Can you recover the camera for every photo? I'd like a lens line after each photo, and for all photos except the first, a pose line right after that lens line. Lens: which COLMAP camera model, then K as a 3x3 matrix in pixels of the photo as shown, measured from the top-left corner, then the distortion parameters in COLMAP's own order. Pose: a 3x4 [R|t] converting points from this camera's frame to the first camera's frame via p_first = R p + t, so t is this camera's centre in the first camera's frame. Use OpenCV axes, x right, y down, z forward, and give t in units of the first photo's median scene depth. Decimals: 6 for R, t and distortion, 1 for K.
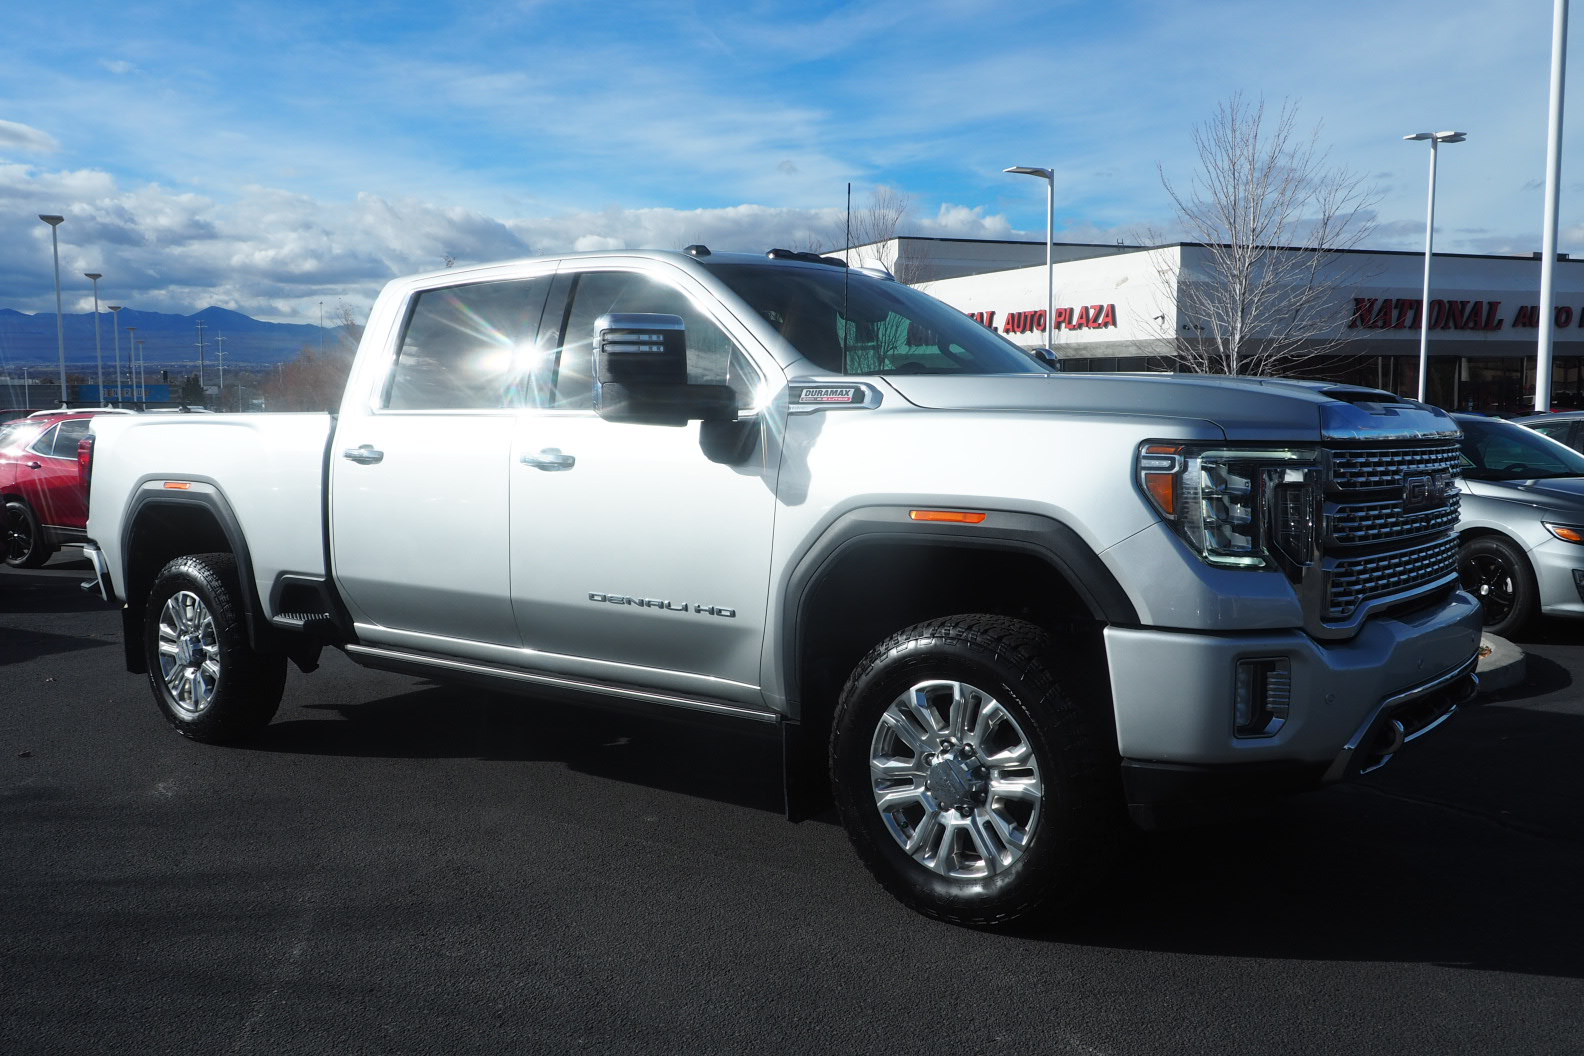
lens RADIAL K [[1380.1, 0, 792.0], [0, 1380.1, 528.0], [0, 0, 1]] dist [-0.002675, -0.016009]
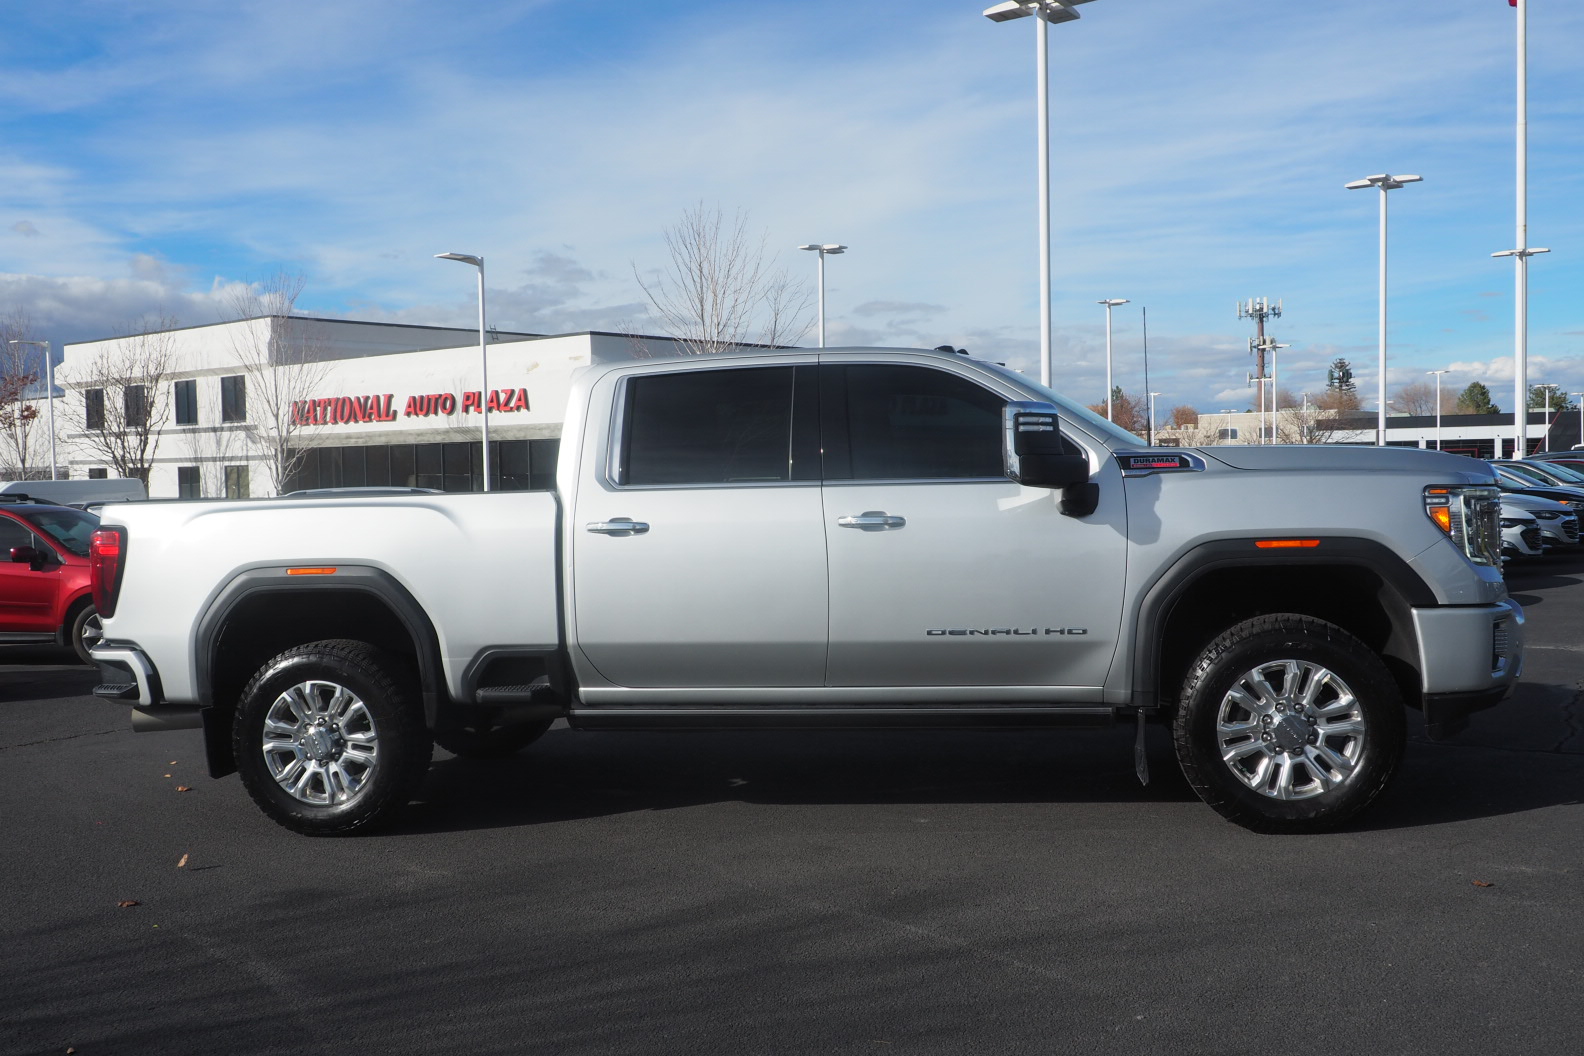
lens RADIAL K [[1395.9, 0, 792.0], [0, 1395.9, 528.0], [0, 0, 1]] dist [-0.005727, -0.007551]
pose [[0.880111, -0.035628, 0.473429, -0.624604], [0.064210, 0.996951, -0.044342, 0.003919], [-0.470405, 0.069424, 0.879715, -0.021609]]
